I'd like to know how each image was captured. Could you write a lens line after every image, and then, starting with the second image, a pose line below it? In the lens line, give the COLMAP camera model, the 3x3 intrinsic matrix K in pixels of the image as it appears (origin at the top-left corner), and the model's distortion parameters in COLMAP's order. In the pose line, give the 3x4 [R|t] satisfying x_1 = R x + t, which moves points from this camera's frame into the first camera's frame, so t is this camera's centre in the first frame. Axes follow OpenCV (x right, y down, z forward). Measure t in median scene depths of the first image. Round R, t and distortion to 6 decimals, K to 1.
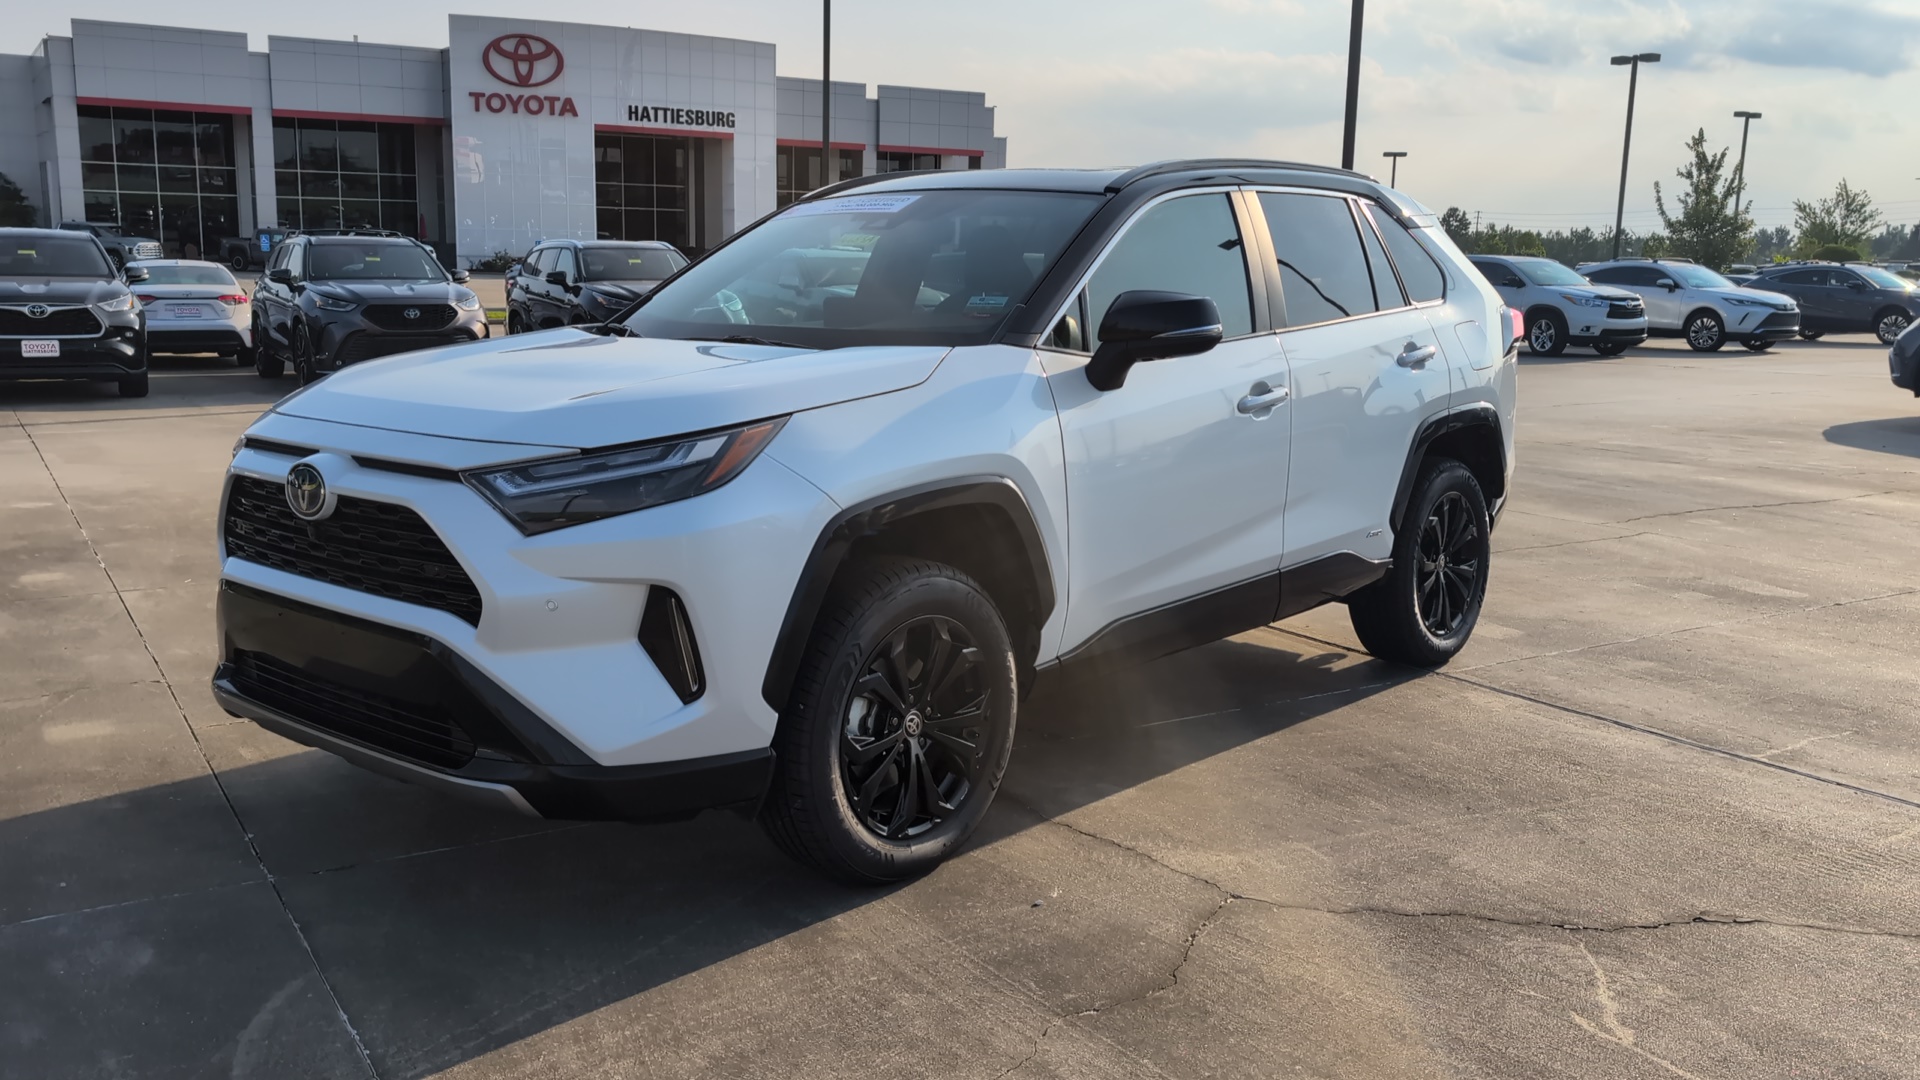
lens RADIAL K [[1635.0, 0, 960.0], [0, 1635.0, 540.0], [0, 0, 1]] dist [0.008894, -0.000881]
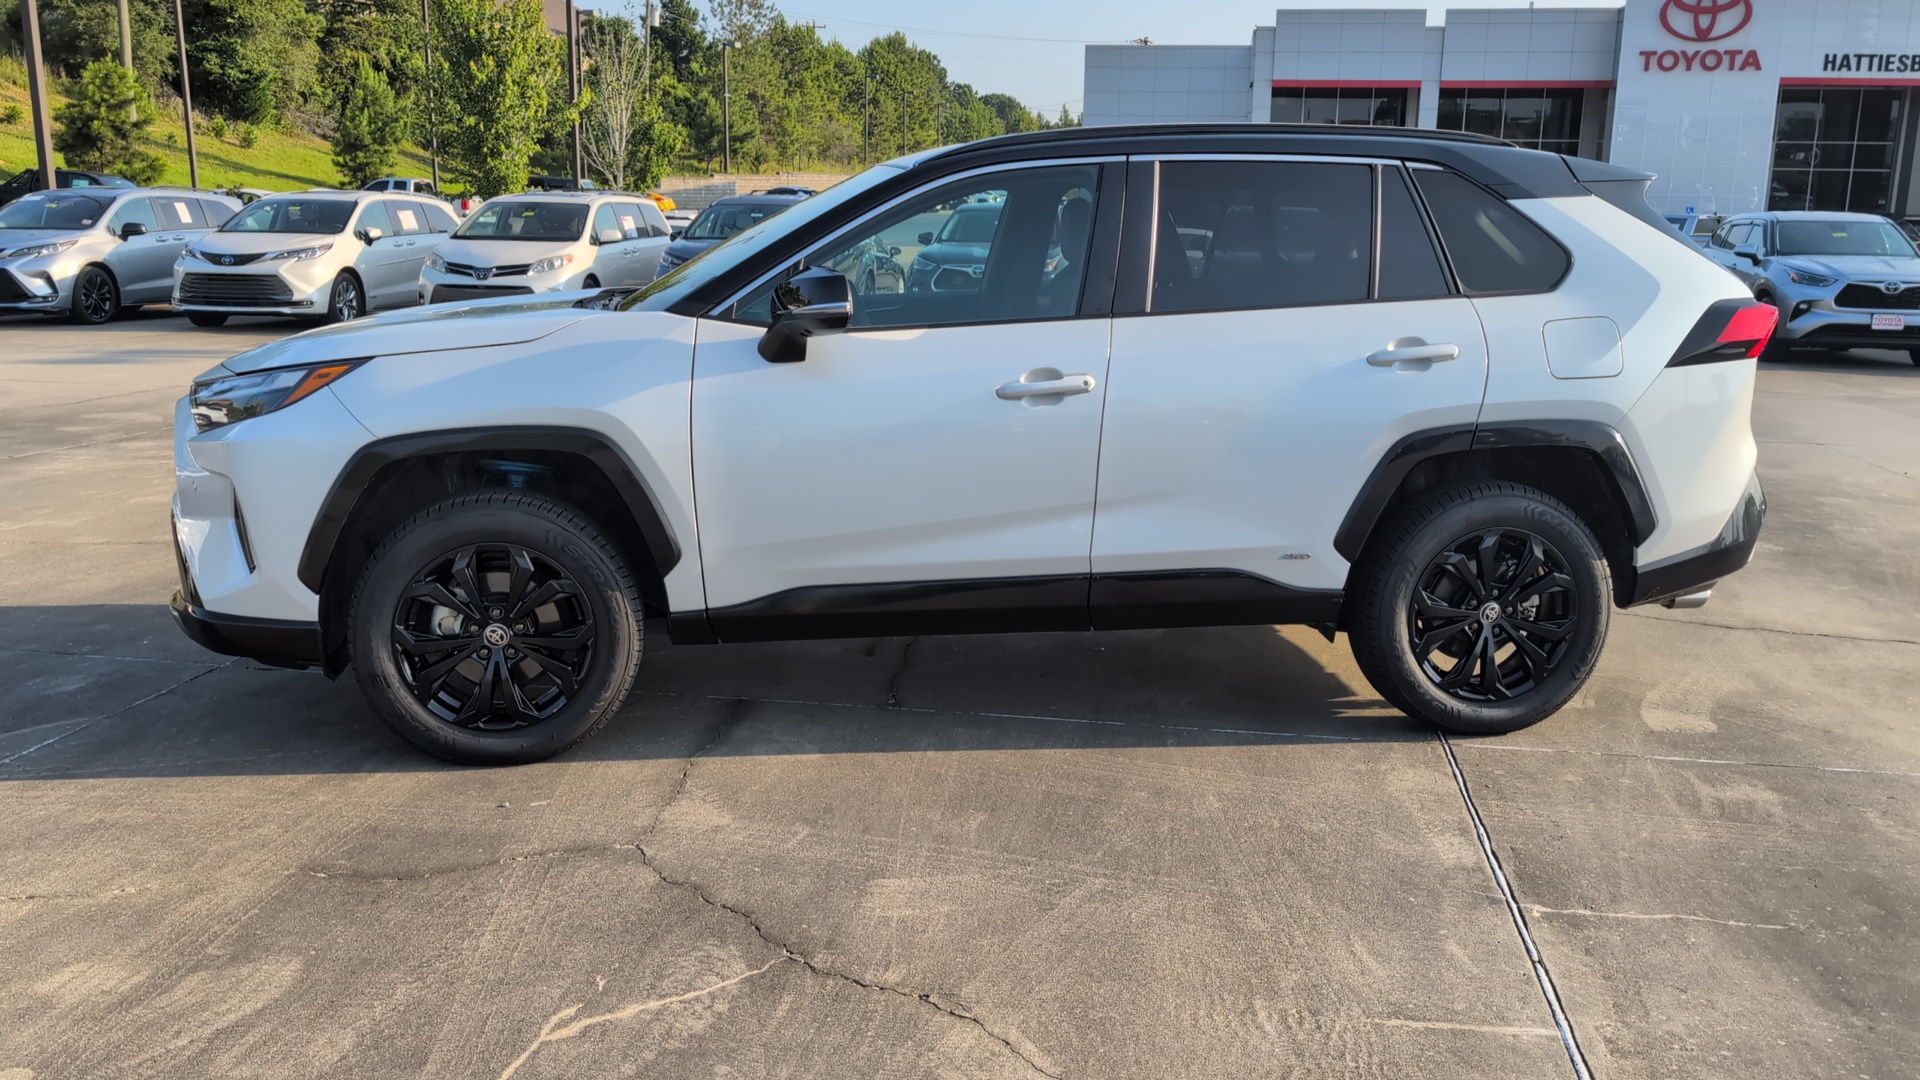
lens RADIAL K [[1615.0, 0, 948.7], [0, 1615.0, 566.3], [0, 0, 1]] dist [0.029882, -0.047354]
pose [[0.749400, 0.140052, -0.647136, 0.652578], [-0.115839, 0.990032, 0.080116, -0.045228], [0.651906, 0.014924, 0.758153, 0.227741]]
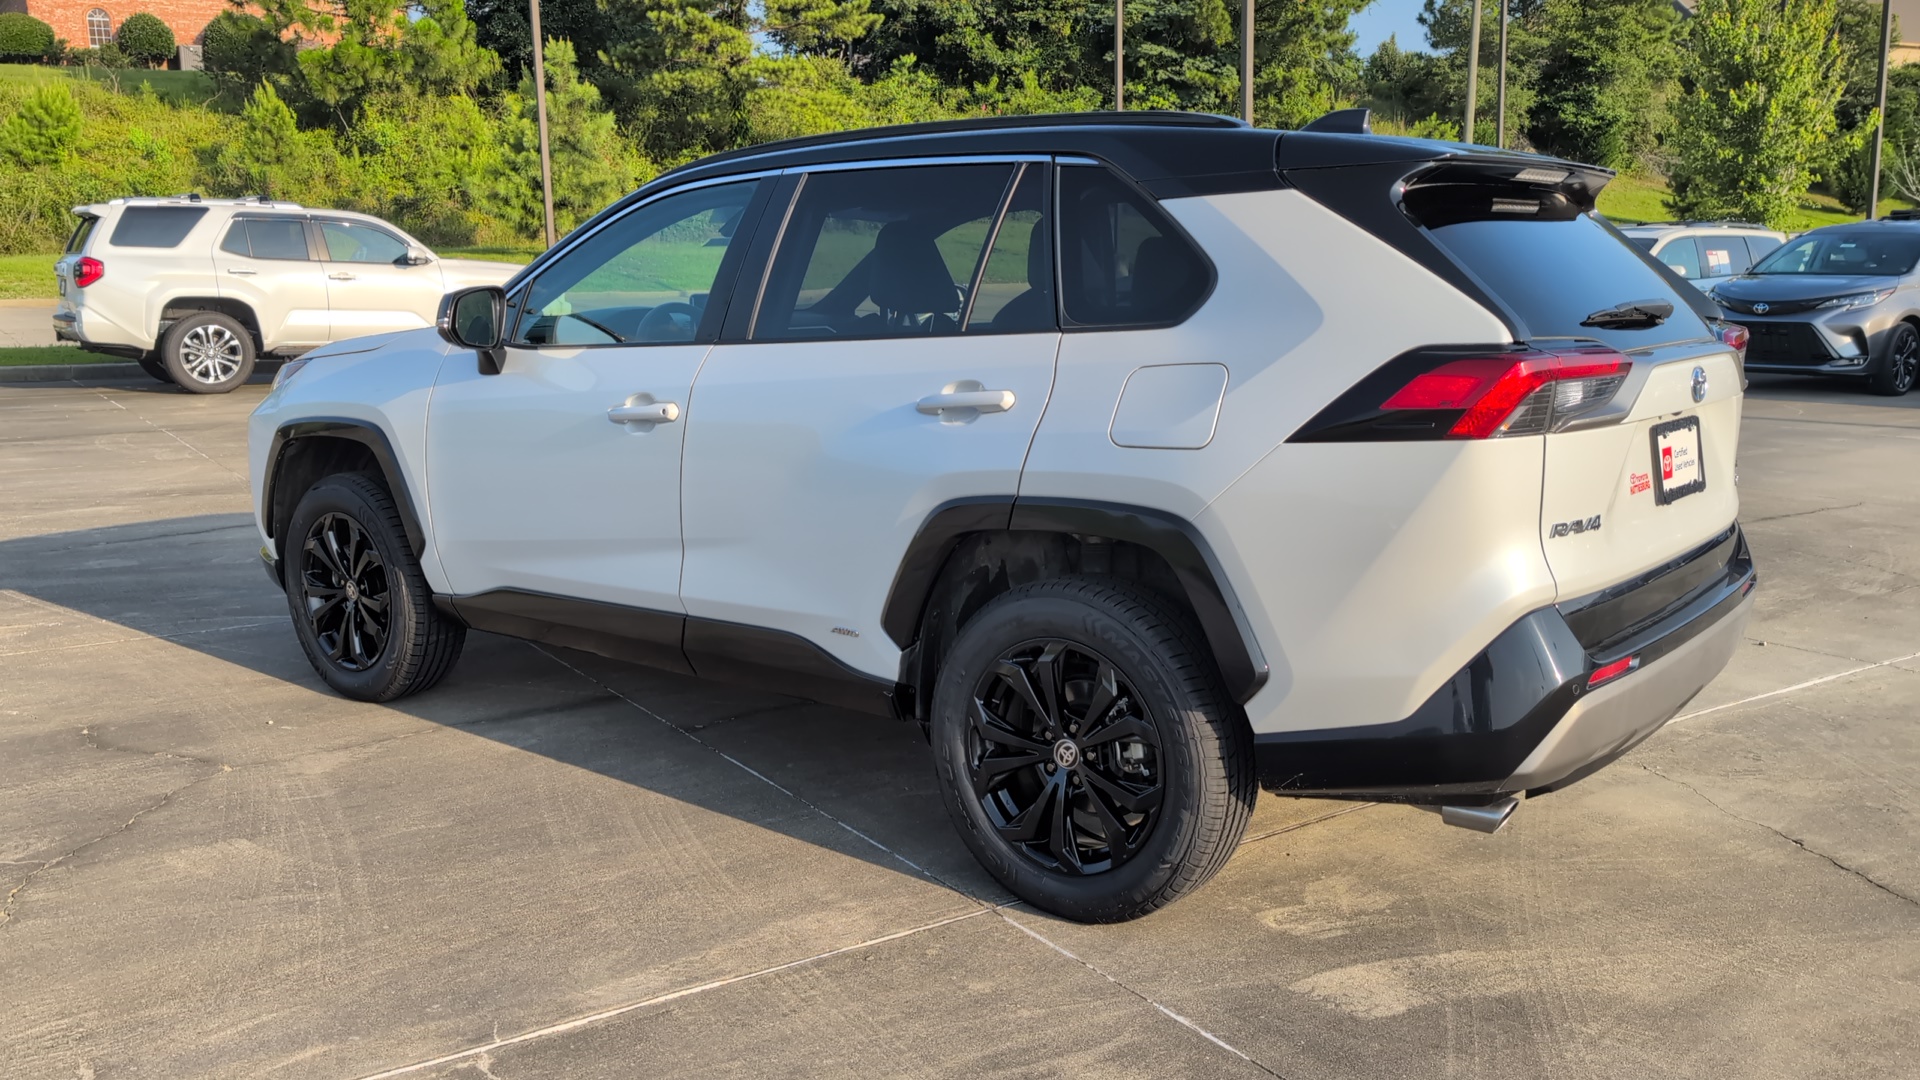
lens RADIAL K [[1607.3, 0, 929.6], [0, 1607.3, 541.0], [0, 0, 1]] dist [0.021434, -0.015870]
pose [[0.023027, 0.165489, -0.985943, 0.925637], [-0.160927, 0.973957, 0.159718, -0.159557], [0.986698, 0.154987, 0.049058, 0.970648]]
